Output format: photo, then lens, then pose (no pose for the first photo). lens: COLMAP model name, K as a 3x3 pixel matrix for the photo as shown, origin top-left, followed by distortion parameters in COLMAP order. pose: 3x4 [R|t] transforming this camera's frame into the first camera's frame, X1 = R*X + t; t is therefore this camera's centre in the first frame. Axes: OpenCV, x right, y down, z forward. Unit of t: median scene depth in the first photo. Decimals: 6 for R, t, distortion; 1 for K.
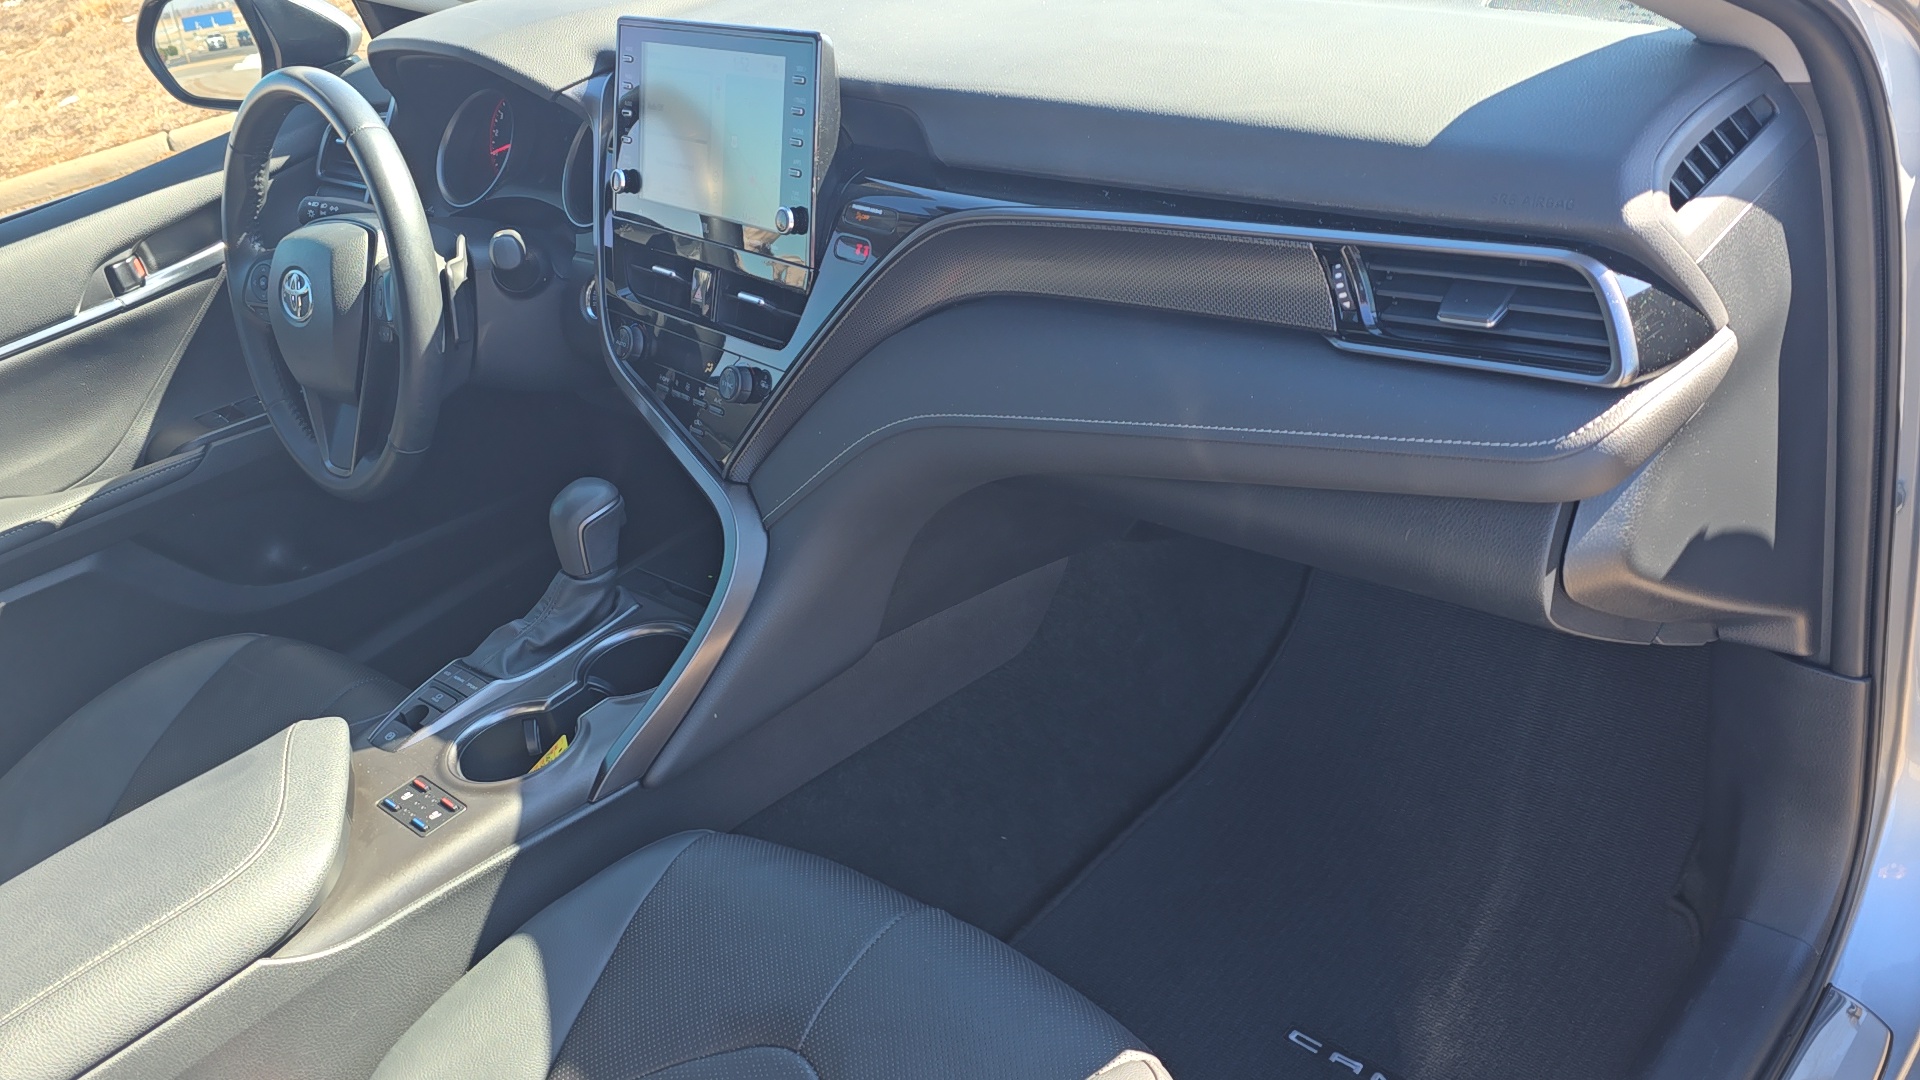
lens RADIAL K [[1586.3, 0, 958.3], [0, 1586.3, 548.8], [0, 0, 1]] dist [-0.005553, 0.005822]
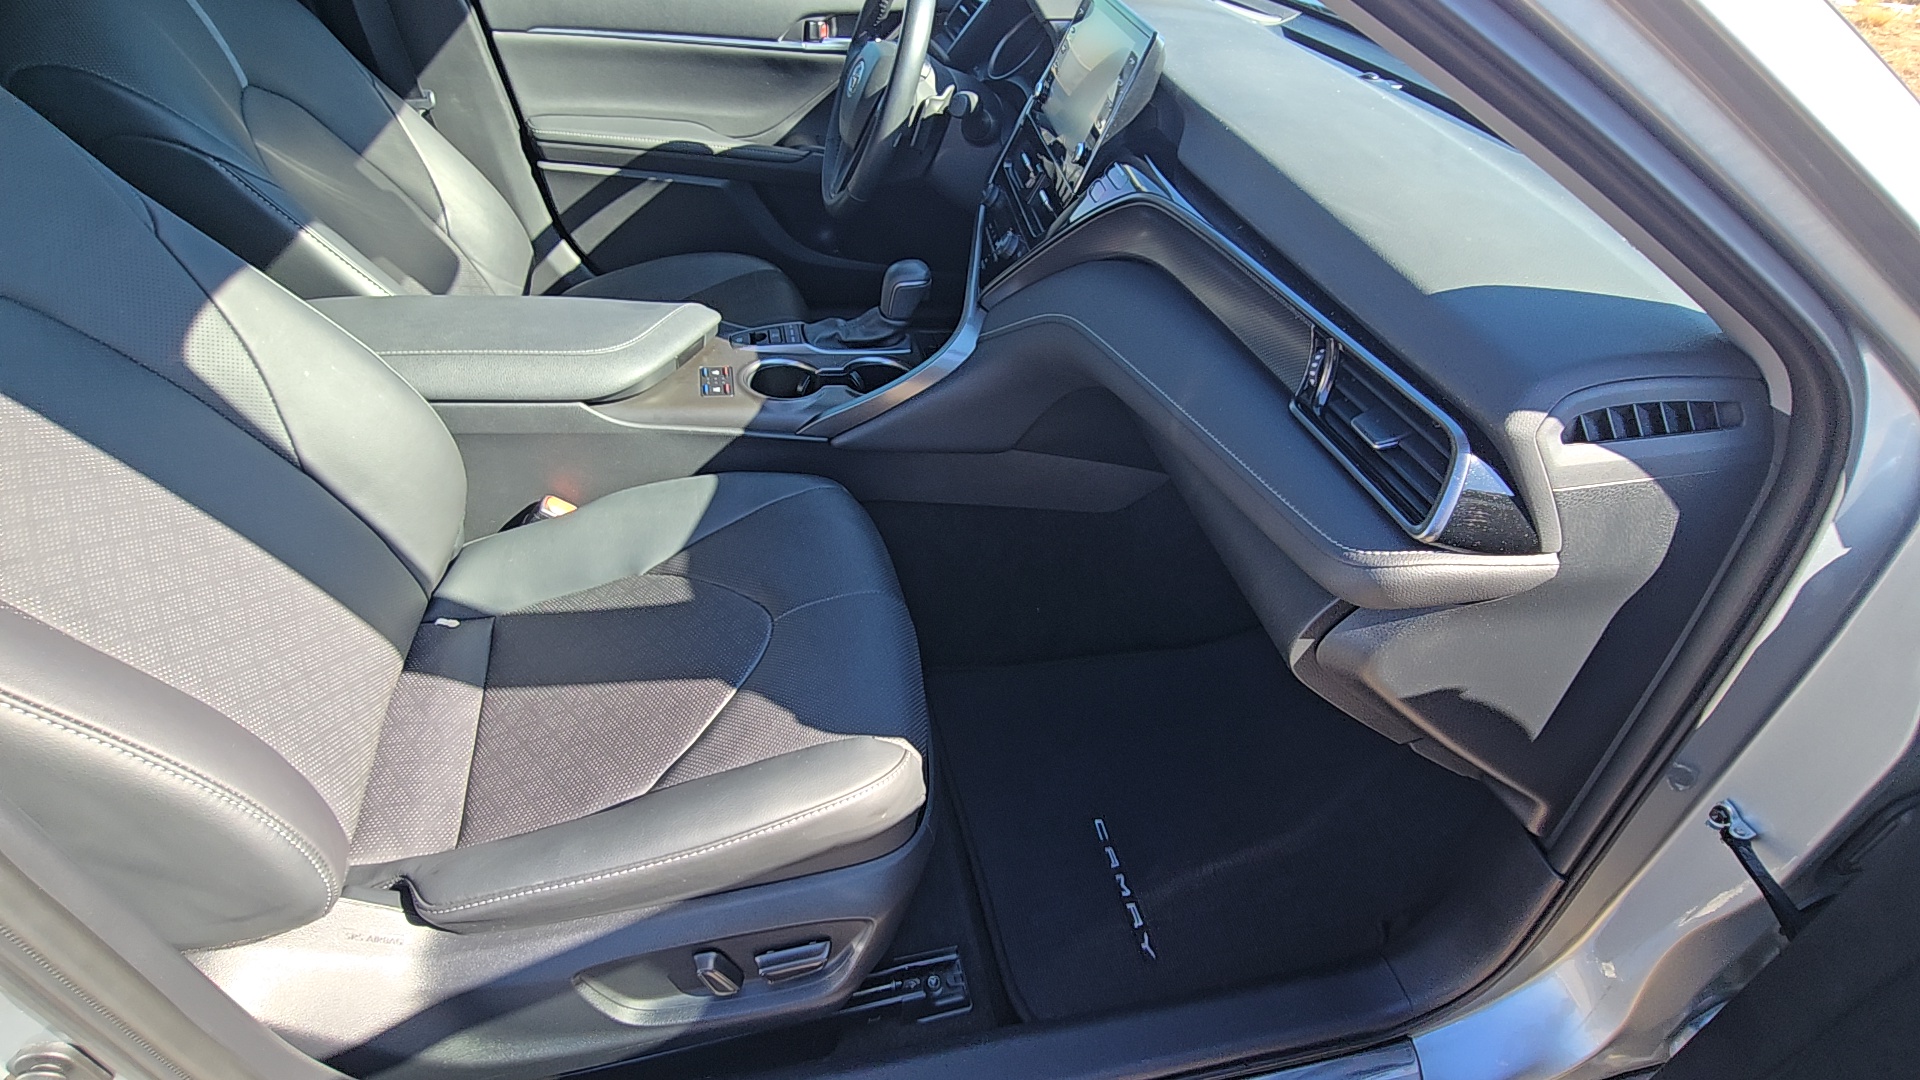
lens RADIAL K [[968.5, 0, 982.2], [0, 968.5, 546.8], [0, 0, 1]] dist [0.000983, -0.000725]
pose [[0.788584, 0.554433, -0.265969, 0.247305], [-0.505872, 0.830818, 0.232022, -0.070628], [0.349612, -0.048423, 0.935642, 0.134618]]
